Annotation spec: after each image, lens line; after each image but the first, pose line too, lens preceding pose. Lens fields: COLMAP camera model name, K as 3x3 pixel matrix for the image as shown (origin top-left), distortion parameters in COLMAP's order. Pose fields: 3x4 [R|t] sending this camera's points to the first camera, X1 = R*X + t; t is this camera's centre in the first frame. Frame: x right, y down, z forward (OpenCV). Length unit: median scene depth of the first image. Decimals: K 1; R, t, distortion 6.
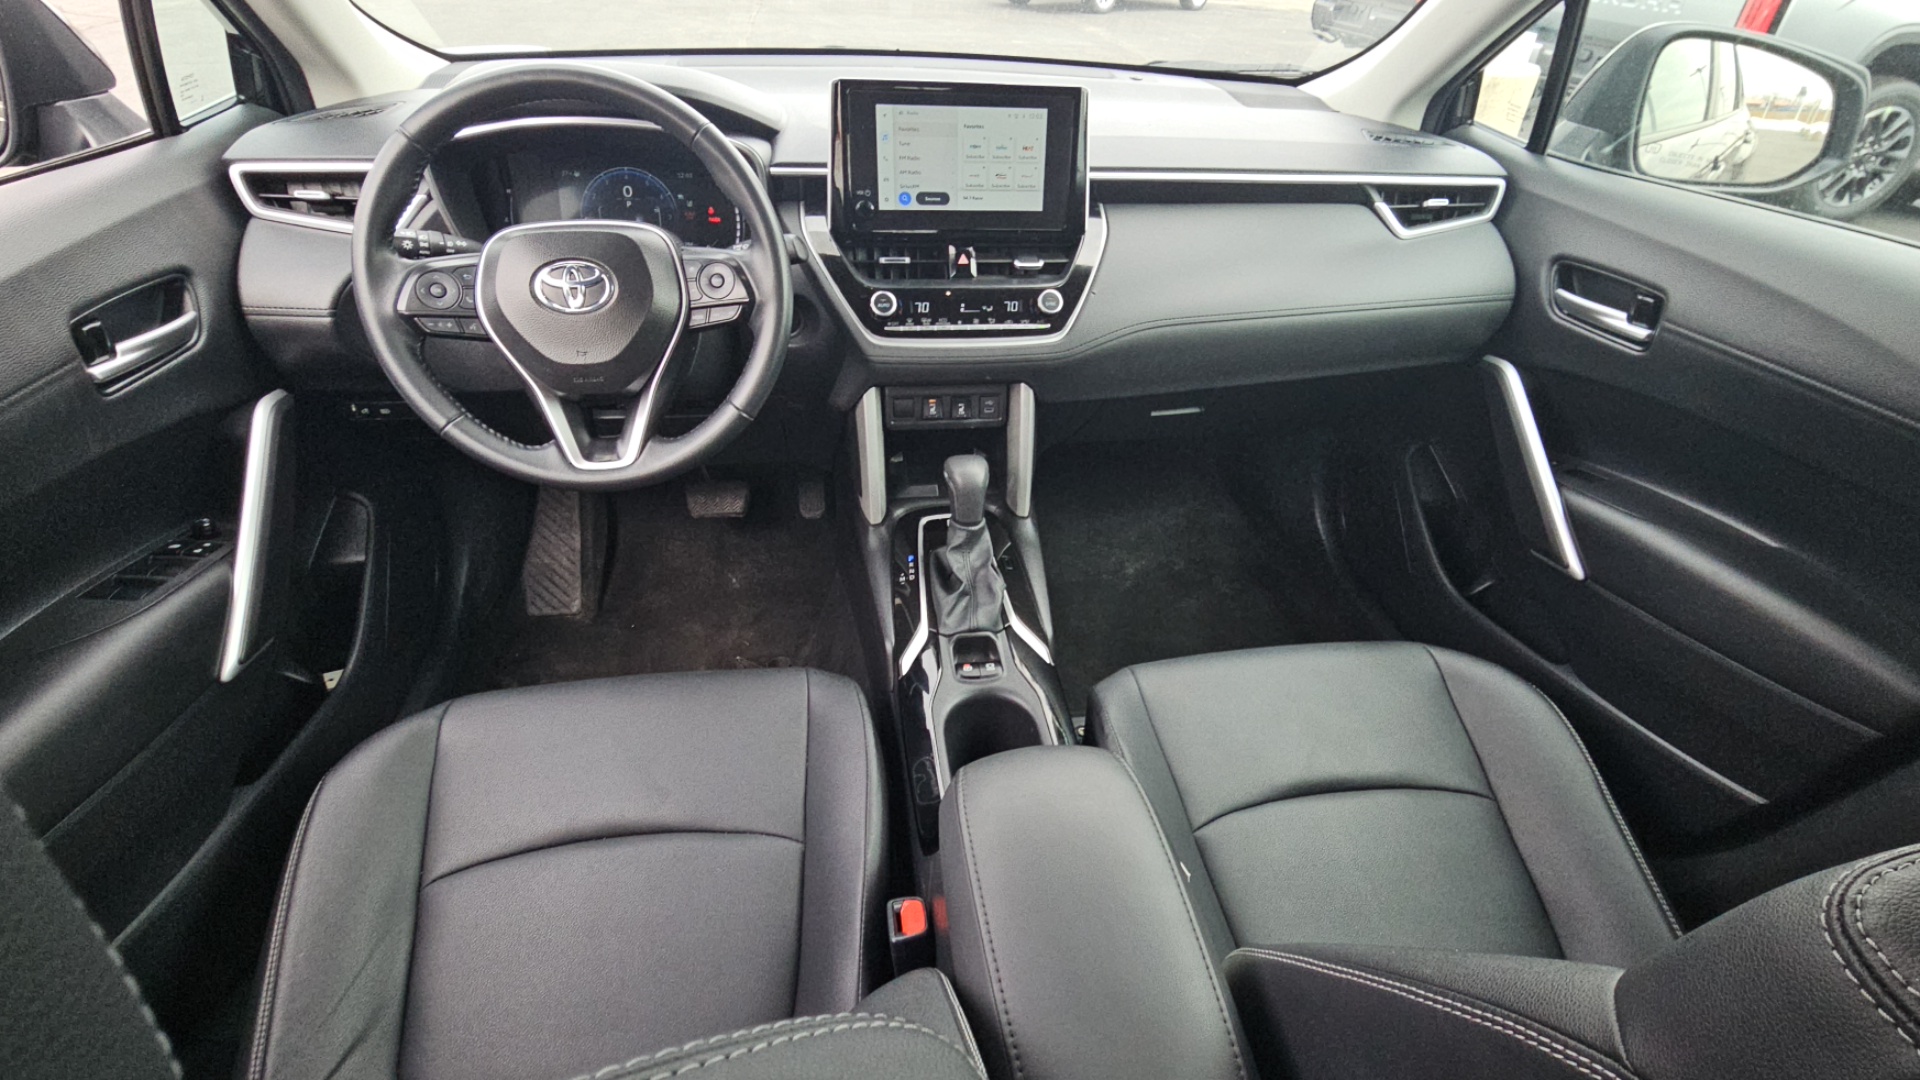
lens RADIAL K [[872.9, 0, 982.2], [0, 872.9, 546.2], [0, 0, 1]] dist [0.002609, -0.002204]
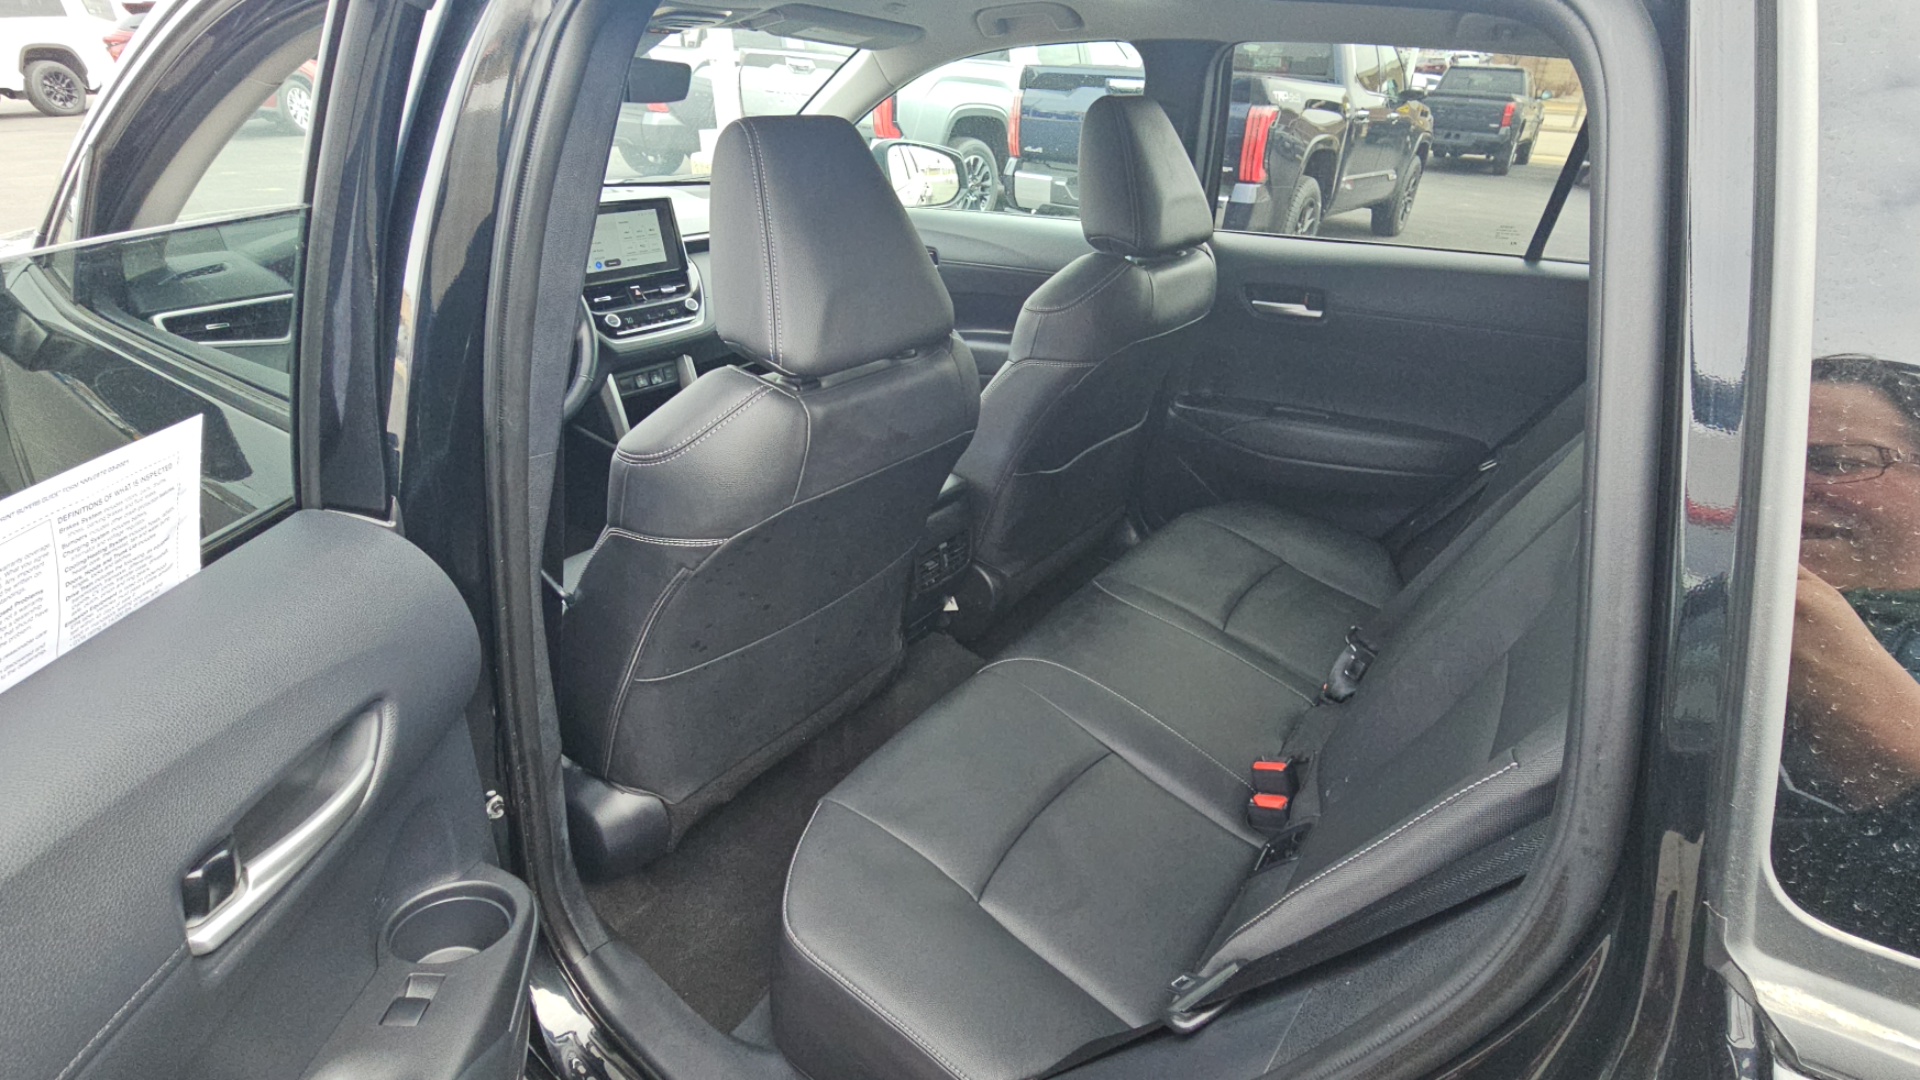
lens RADIAL K [[869.7, 0, 977.7], [0, 869.7, 539.2], [0, 0, 1]] dist [0.012763, -0.010180]
pose [[0.723375, -0.349057, 0.595725, -0.797571], [0.401078, 0.914735, 0.048956, 0.351263], [-0.562019, 0.203519, 0.801695, -0.783382]]
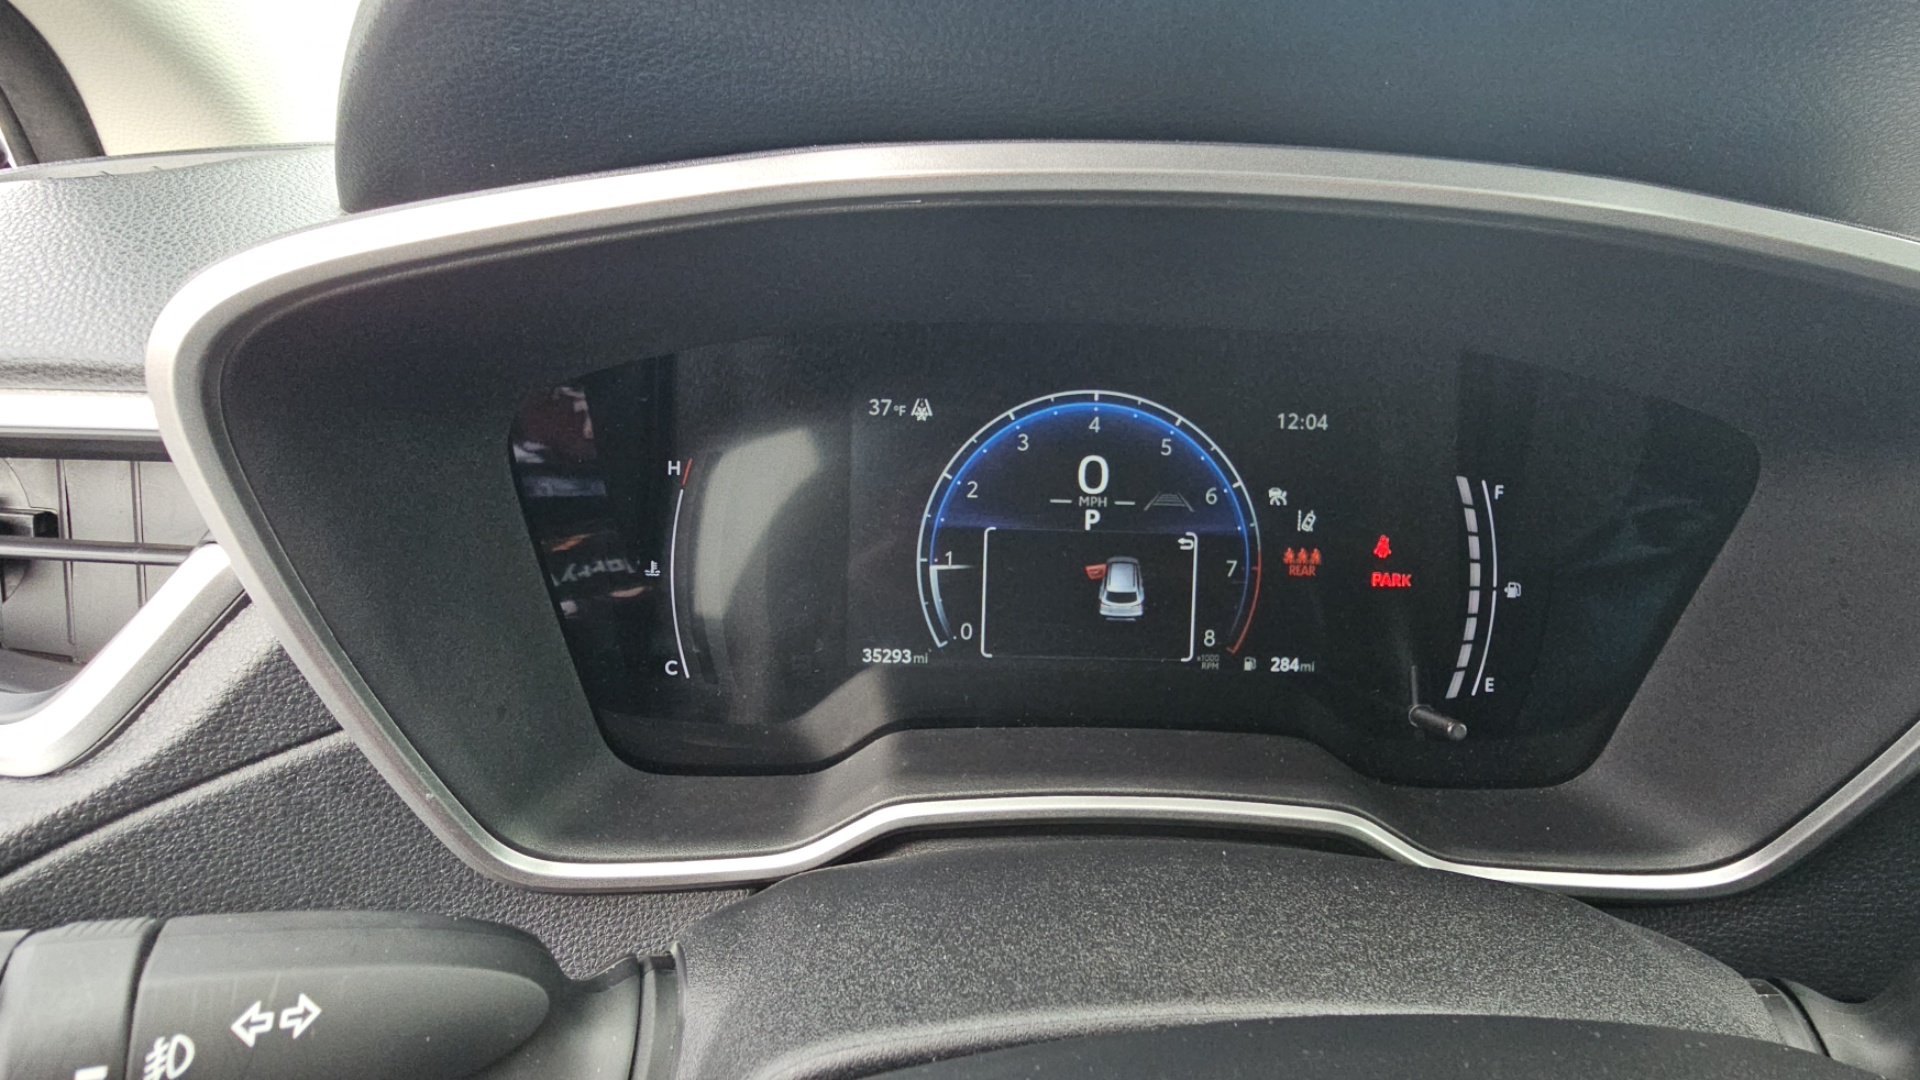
lens RADIAL K [[872.9, 0, 982.2], [0, 872.9, 546.2], [0, 0, 1]] dist [0.002609, -0.002204]
pose [[0.991023, 0.047885, -0.124820, -0.437846], [-0.068373, 0.983850, -0.165421, -0.365481], [0.114883, 0.172470, 0.978292, 0.797661]]
